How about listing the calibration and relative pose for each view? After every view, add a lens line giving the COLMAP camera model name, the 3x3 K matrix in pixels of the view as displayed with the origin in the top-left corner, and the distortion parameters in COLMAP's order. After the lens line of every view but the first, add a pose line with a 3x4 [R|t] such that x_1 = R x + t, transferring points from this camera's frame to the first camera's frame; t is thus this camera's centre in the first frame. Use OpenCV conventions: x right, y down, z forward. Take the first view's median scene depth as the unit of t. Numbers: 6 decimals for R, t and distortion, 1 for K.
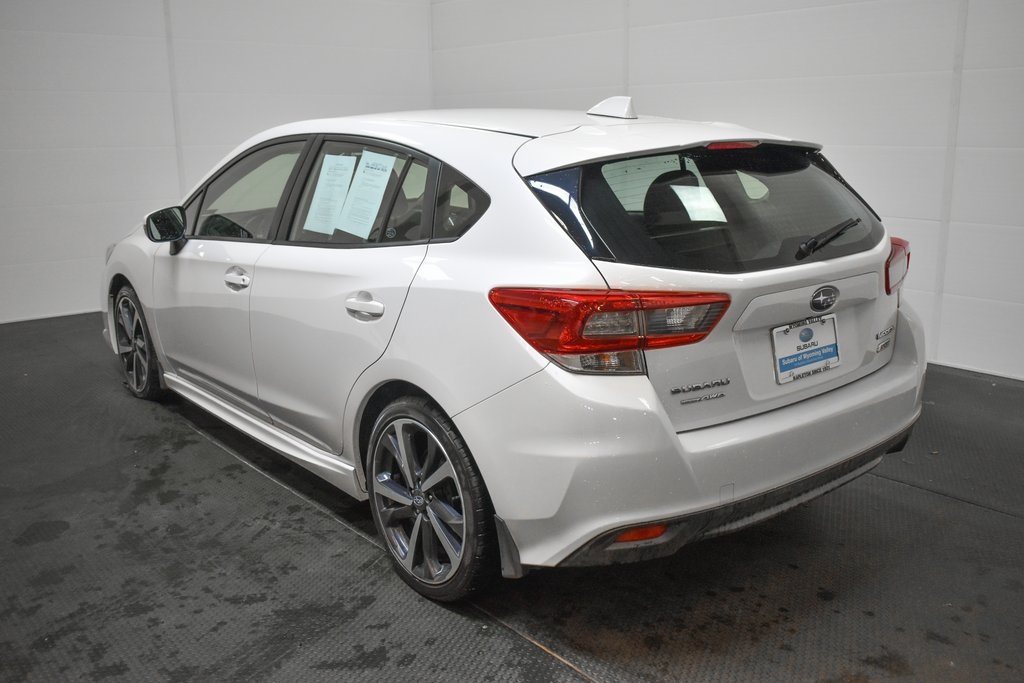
lens RADIAL K [[917.4, 0, 512.0], [0, 917.4, 341.5], [0, 0, 1]] dist [-0.009161, -0.011331]
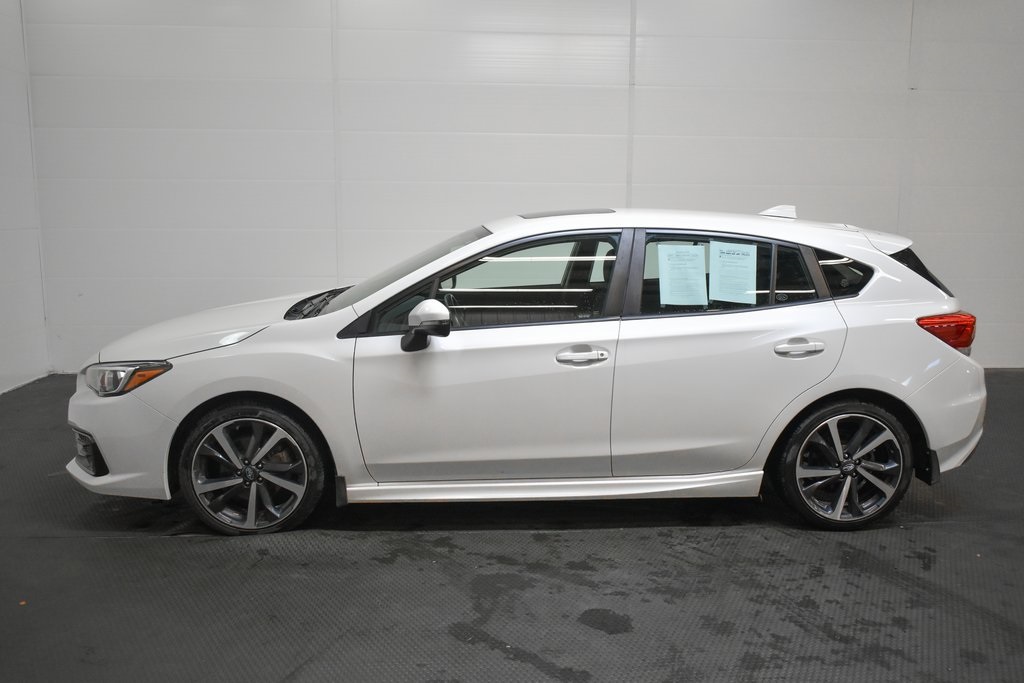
lens RADIAL K [[845.6, 0, 512.0], [0, 845.6, 341.5], [0, 0, 1]] dist [-0.020344, -0.000391]
pose [[0.588407, -0.113820, 0.800513, -1.608793], [0.172960, 0.984844, 0.012898, -0.155233], [-0.789849, 0.130868, 0.599176, 0.606945]]
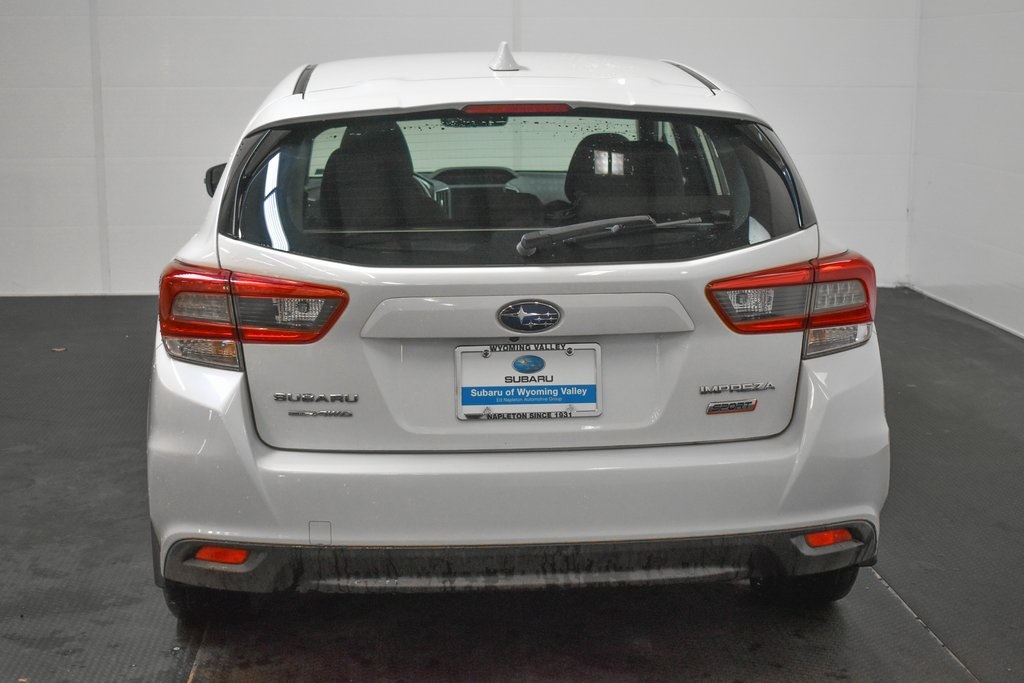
lens RADIAL K [[1540.4, 0, 512.0], [0, 1540.4, 341.5], [0, 0, 1]] dist [-0.007919, 0.006339]
pose [[0.798724, 0.115673, -0.590475, 1.049037], [-0.139232, 0.990244, 0.005650, -0.030660], [0.585367, 0.077700, 0.807037, -0.018565]]
